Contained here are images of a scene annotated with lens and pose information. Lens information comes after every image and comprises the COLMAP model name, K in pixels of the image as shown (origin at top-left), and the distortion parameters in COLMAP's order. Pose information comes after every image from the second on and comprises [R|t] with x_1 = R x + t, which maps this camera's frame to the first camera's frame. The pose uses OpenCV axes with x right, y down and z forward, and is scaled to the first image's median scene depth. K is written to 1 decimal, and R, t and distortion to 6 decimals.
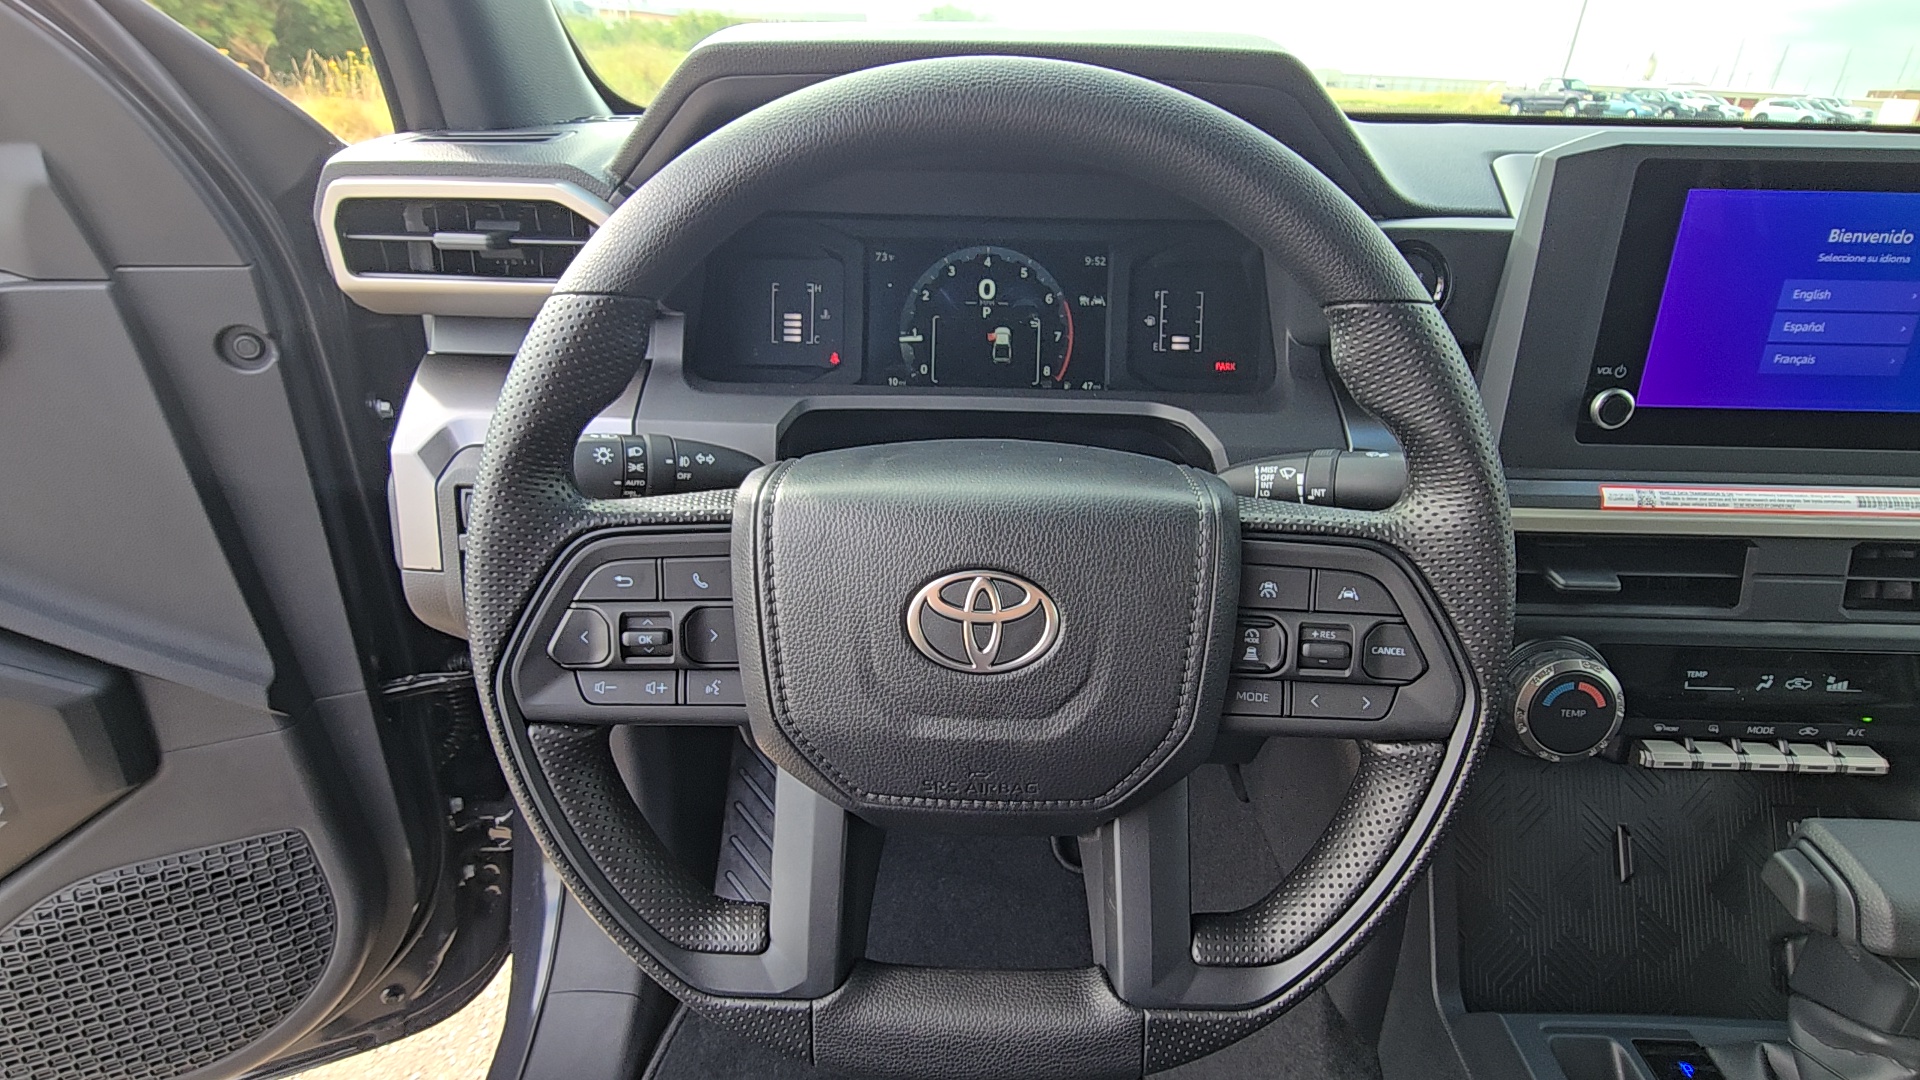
lens RADIAL K [[977.9, 0, 970.1], [0, 977.9, 543.6], [0, 0, 1]] dist [0.001618, 0.000096]
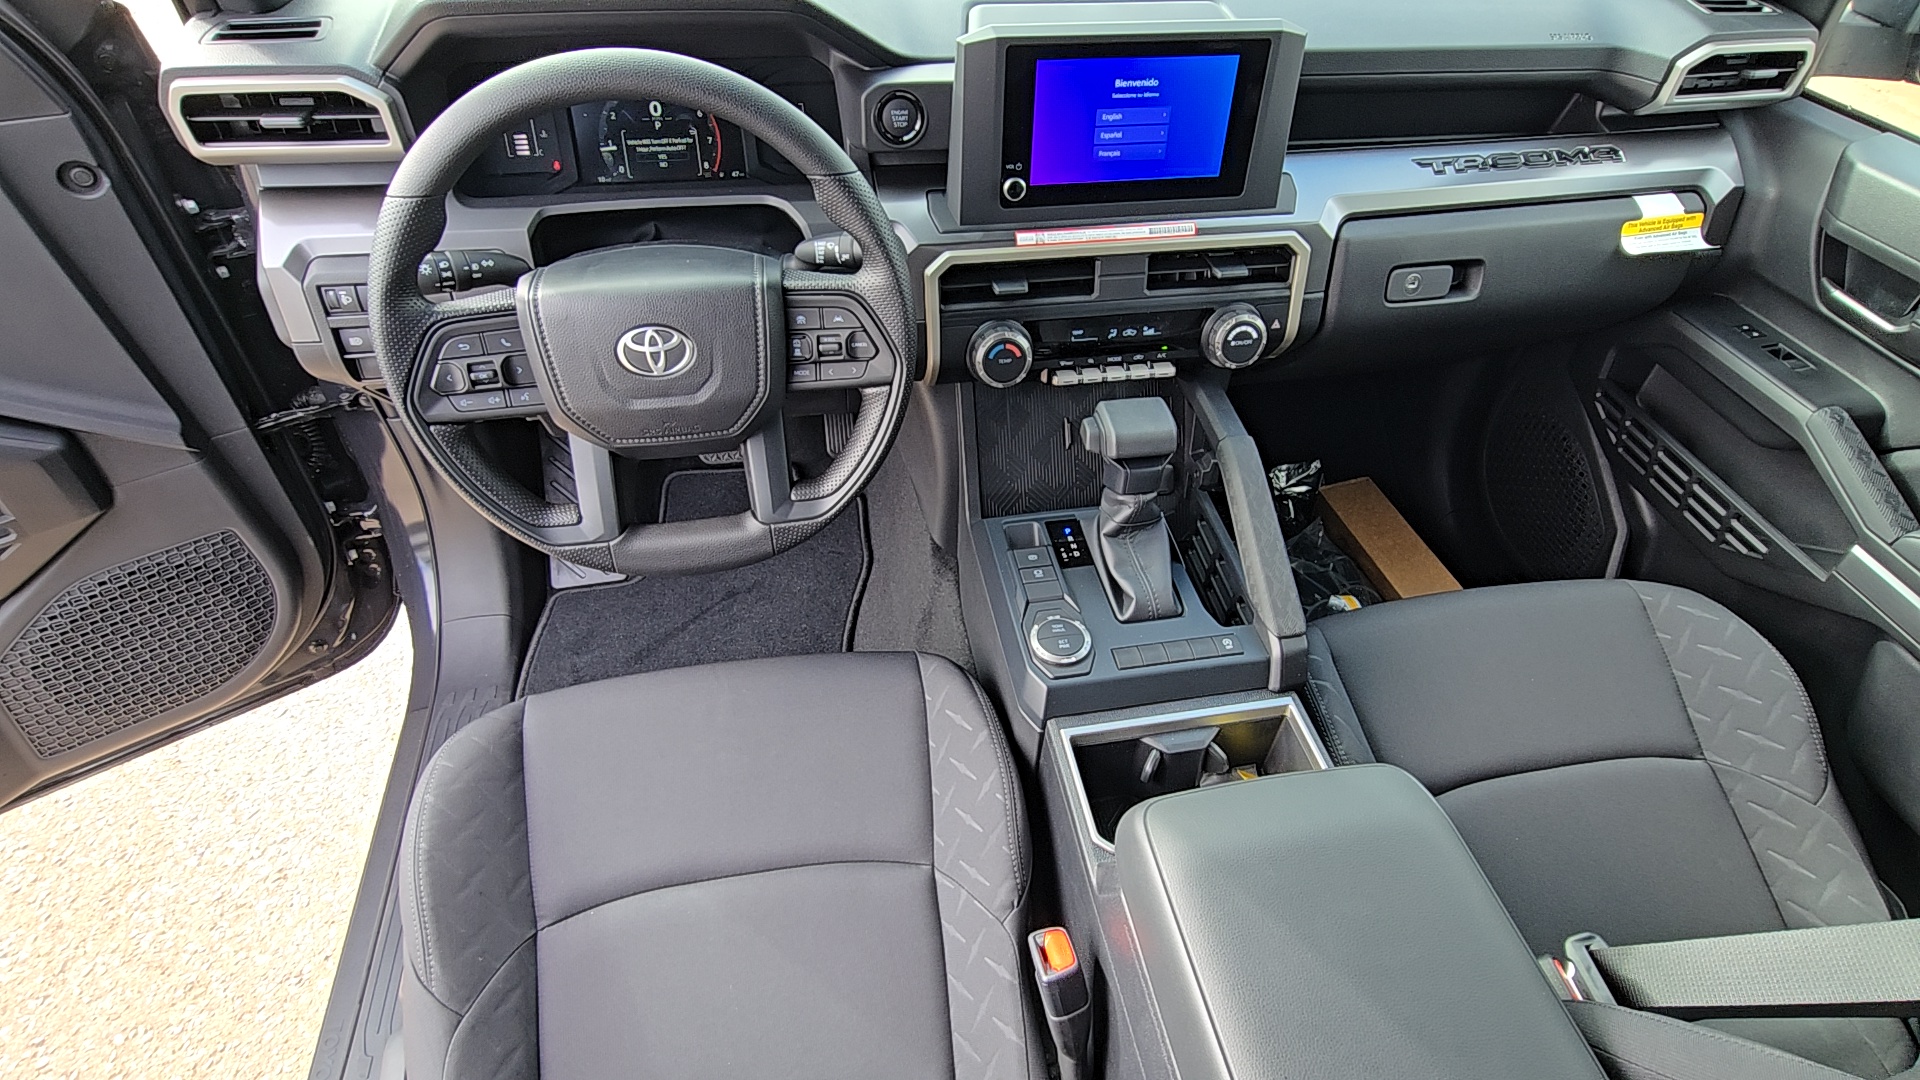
lens RADIAL K [[967.1, 0, 960.0], [0, 967.1, 540.0], [0, 0, 1]] dist [0.003174, -0.000102]
pose [[0.977761, -0.132221, 0.162789, 0.230958], [0.072906, 0.942104, 0.327298, -0.150264], [-0.196640, -0.308151, 0.930793, -1.042980]]
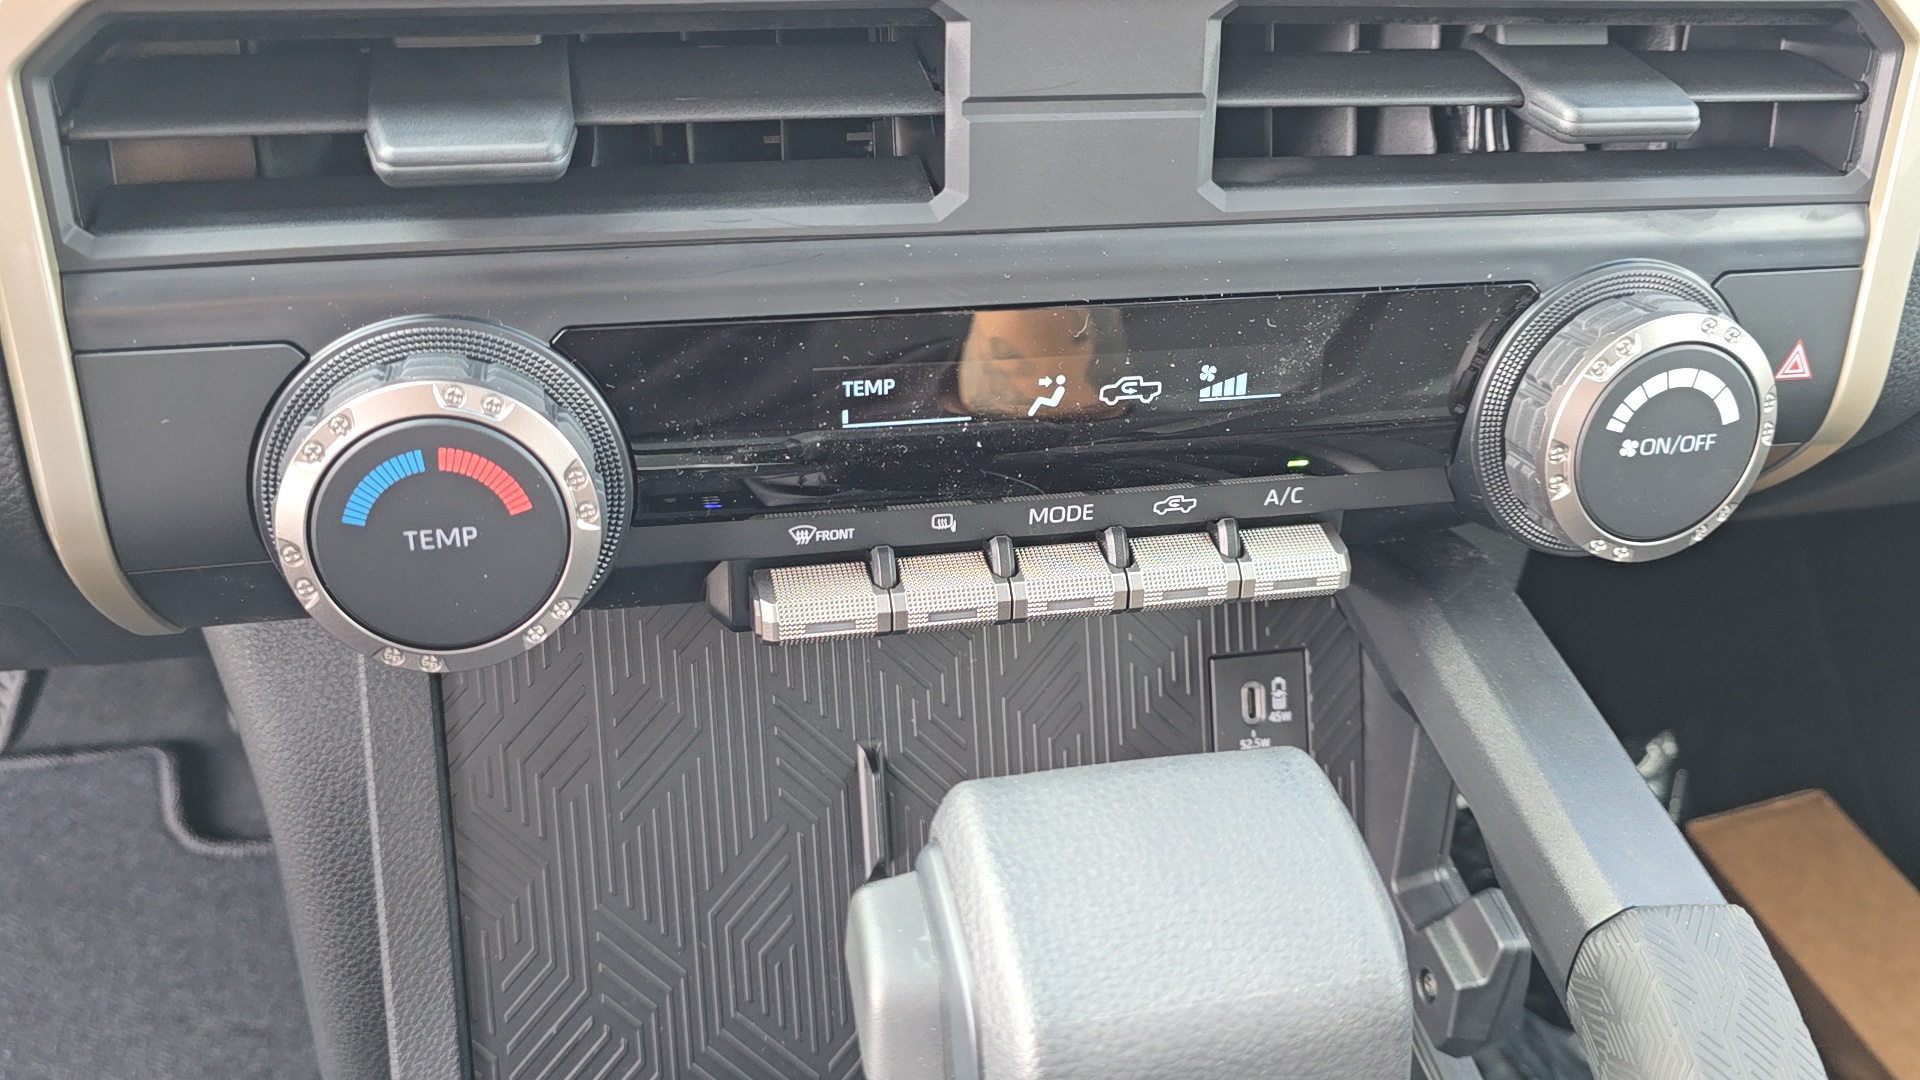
lens RADIAL K [[1575.4, 0, 953.8], [0, 1575.4, 475.4], [0, 0, 1]] dist [-0.035445, -0.000091]
pose [[0.971904, -0.096269, 0.214790, 0.853544], [0.056038, 0.980933, 0.186090, 0.075652], [-0.228609, -0.168825, 0.958768, 0.552935]]
